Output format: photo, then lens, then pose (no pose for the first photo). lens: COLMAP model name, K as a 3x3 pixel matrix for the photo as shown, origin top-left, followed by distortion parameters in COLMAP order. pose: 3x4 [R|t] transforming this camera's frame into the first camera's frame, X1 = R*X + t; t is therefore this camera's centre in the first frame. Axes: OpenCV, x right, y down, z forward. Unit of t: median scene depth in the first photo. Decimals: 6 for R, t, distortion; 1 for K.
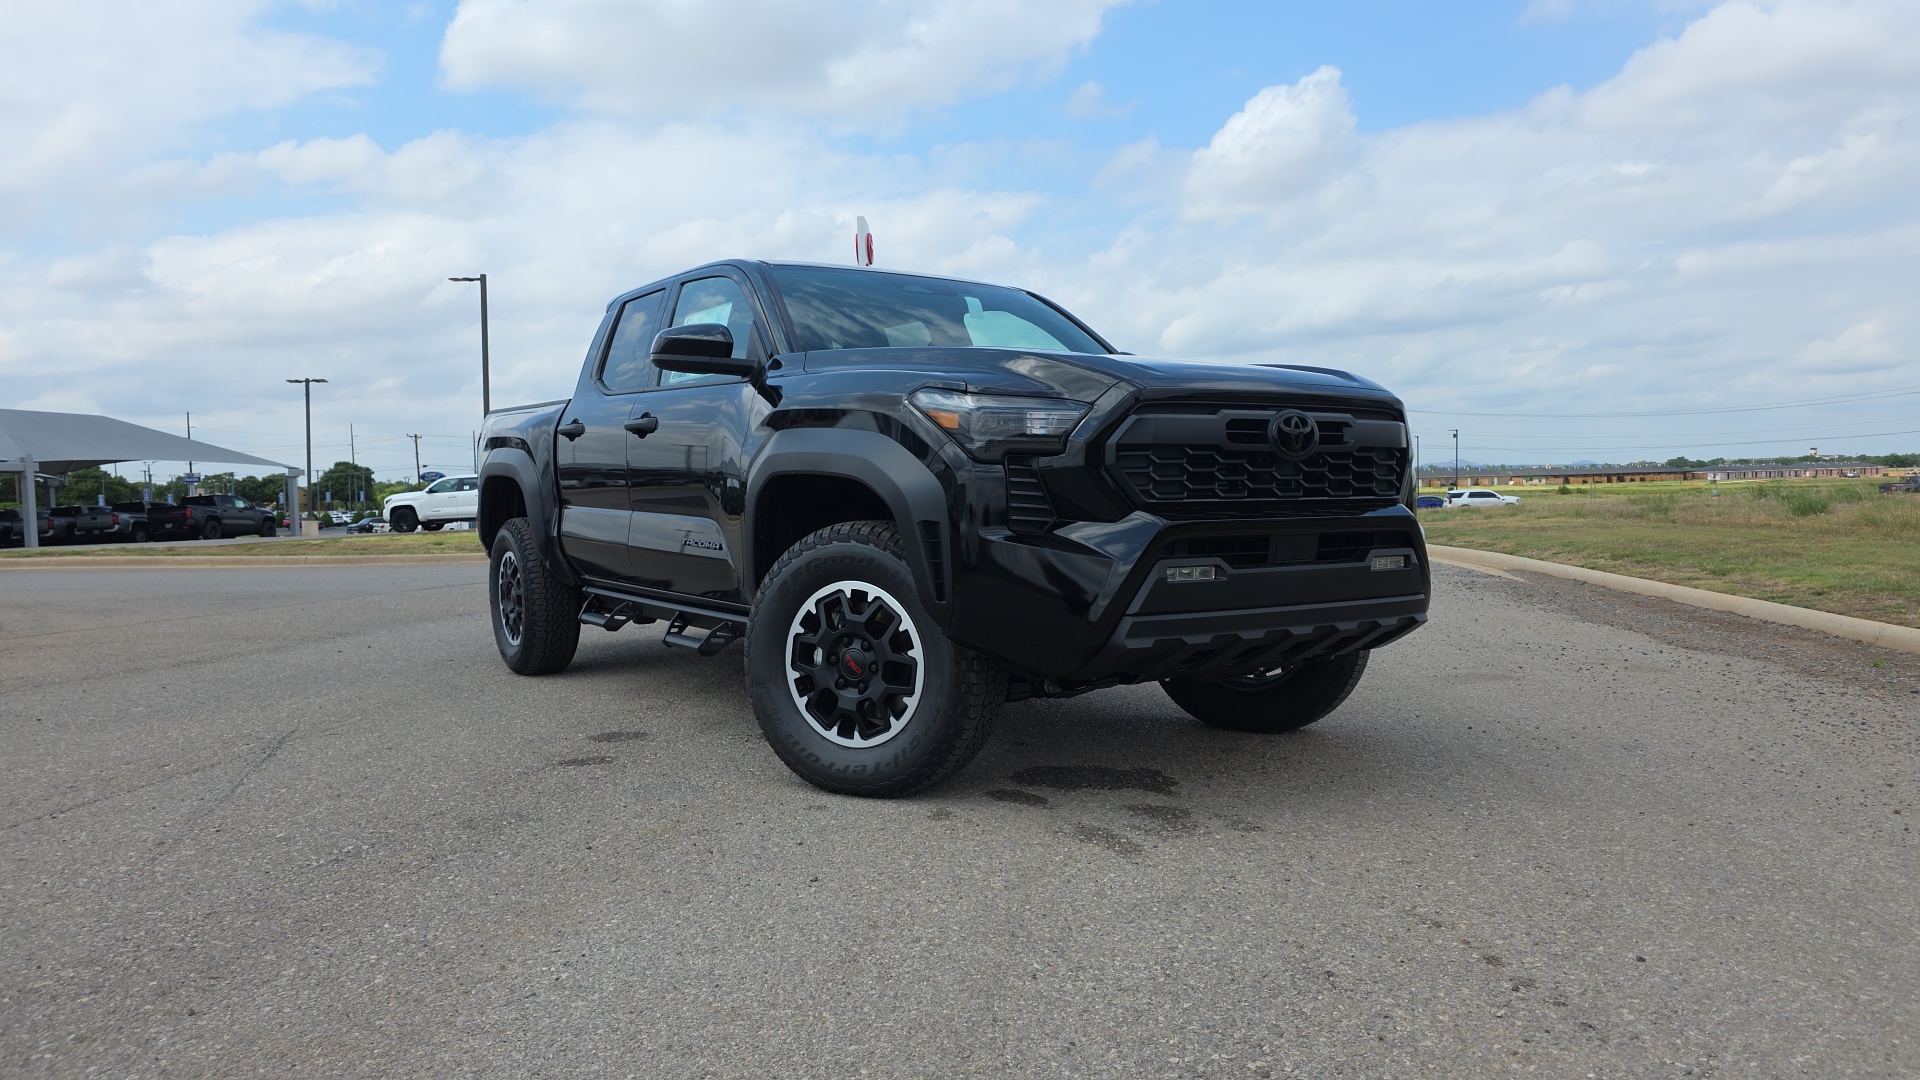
lens RADIAL K [[1301.8, 0, 957.7], [0, 1301.8, 564.9], [0, 0, 1]] dist [0.043529, -0.059877]
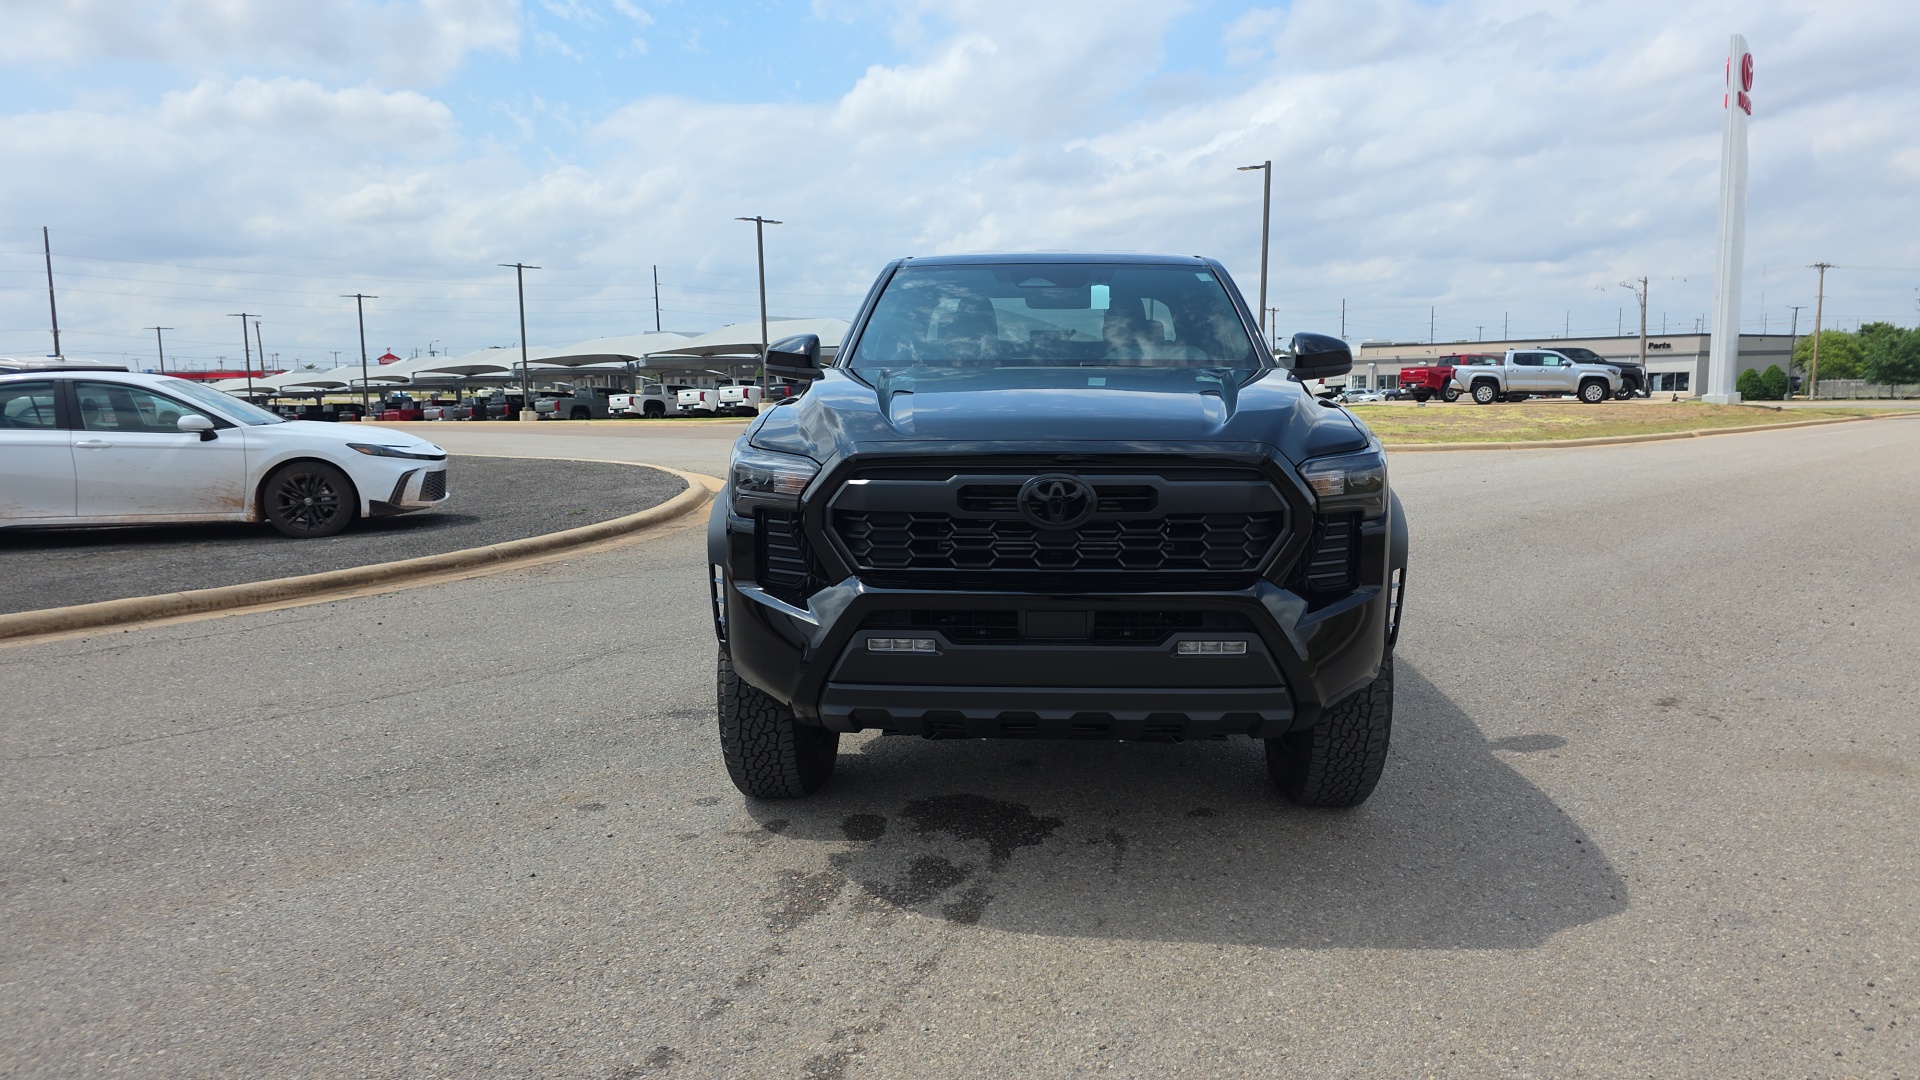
lens RADIAL K [[1287.1, 0, 960.0], [0, 1287.1, 540.0], [0, 0, 1]] dist [0.054324, -0.055855]
pose [[0.802704, 0.076262, -0.591482, 0.325163], [-0.025994, 0.995322, 0.093054, -0.068403], [0.595811, -0.059320, 0.800931, 0.107750]]
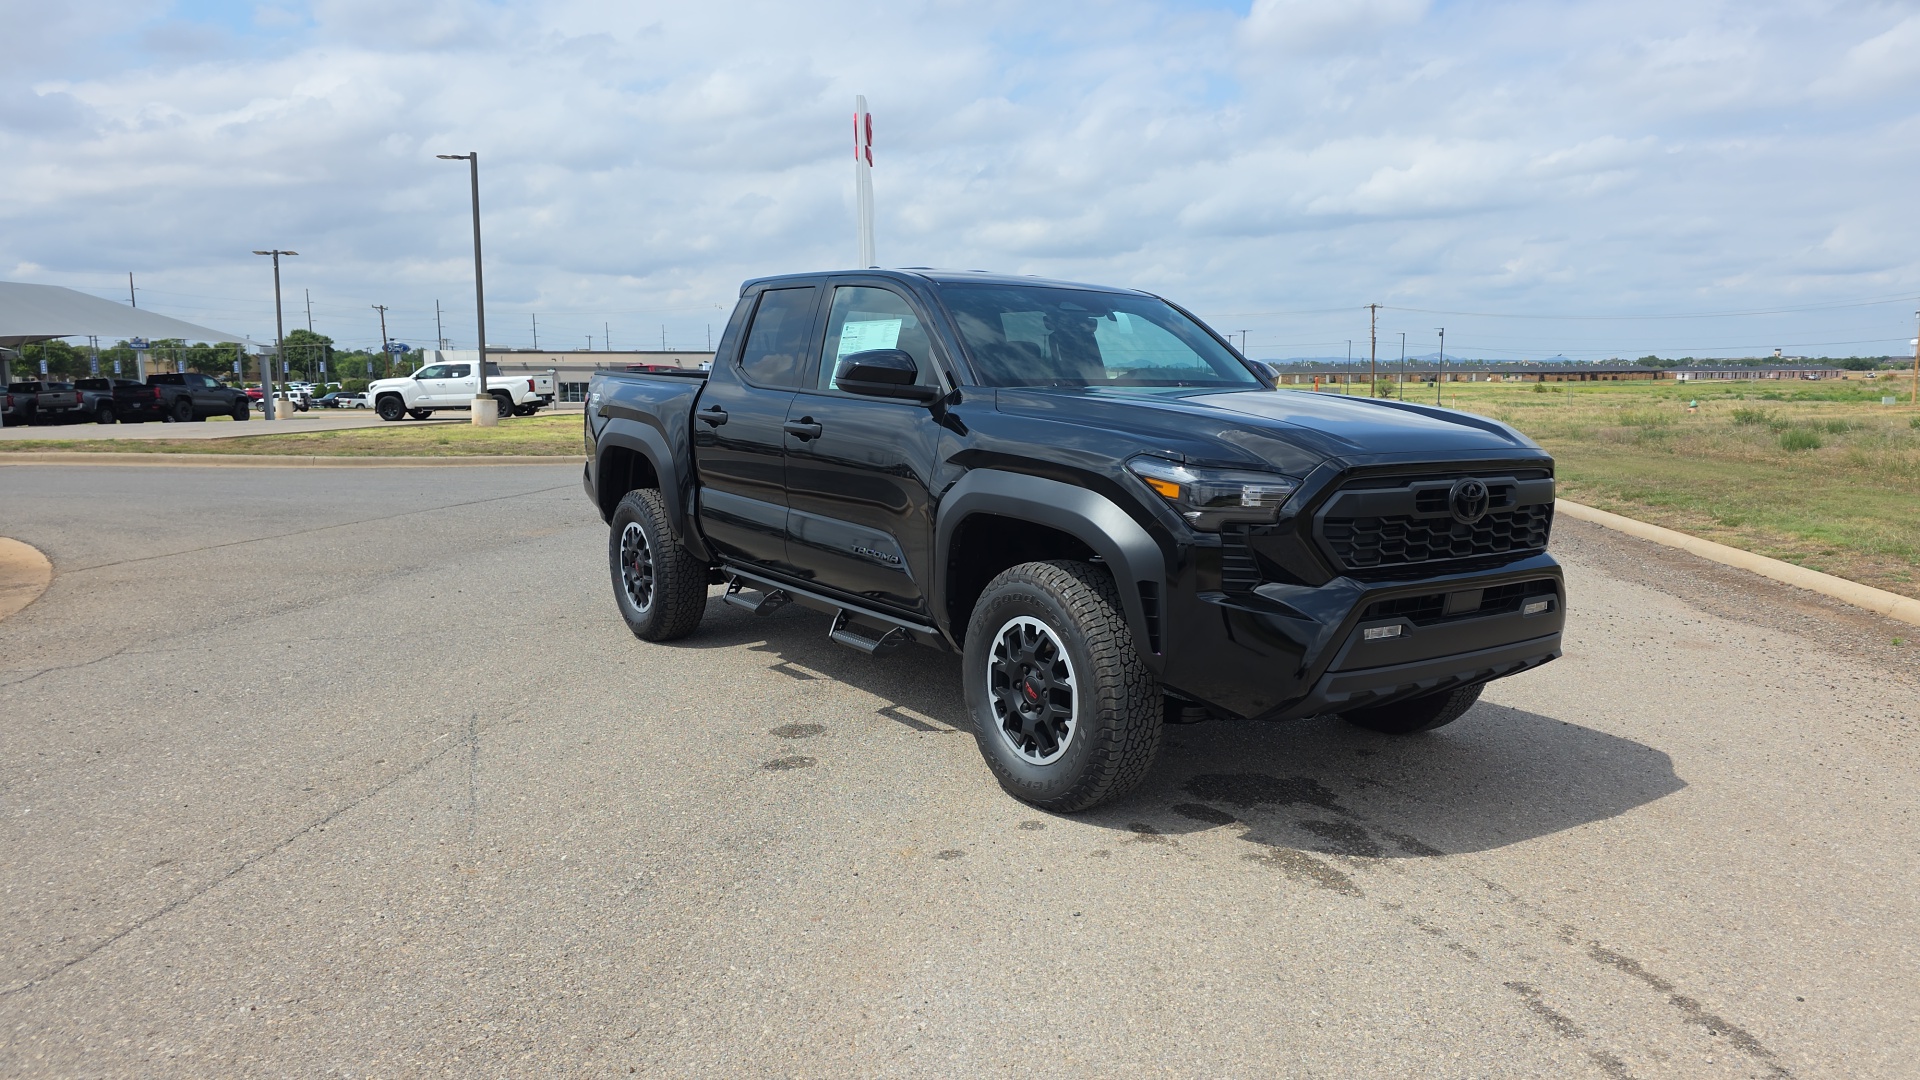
lens RADIAL K [[1297.9, 0, 1004.0], [0, 1297.9, 575.3], [0, 0, 1]] dist [0.043243, -0.059112]
pose [[0.998463, 0.009203, 0.054650, -0.087892], [-0.014578, 0.995001, 0.098796, -0.062066], [-0.053467, -0.099441, 0.993606, -0.040074]]
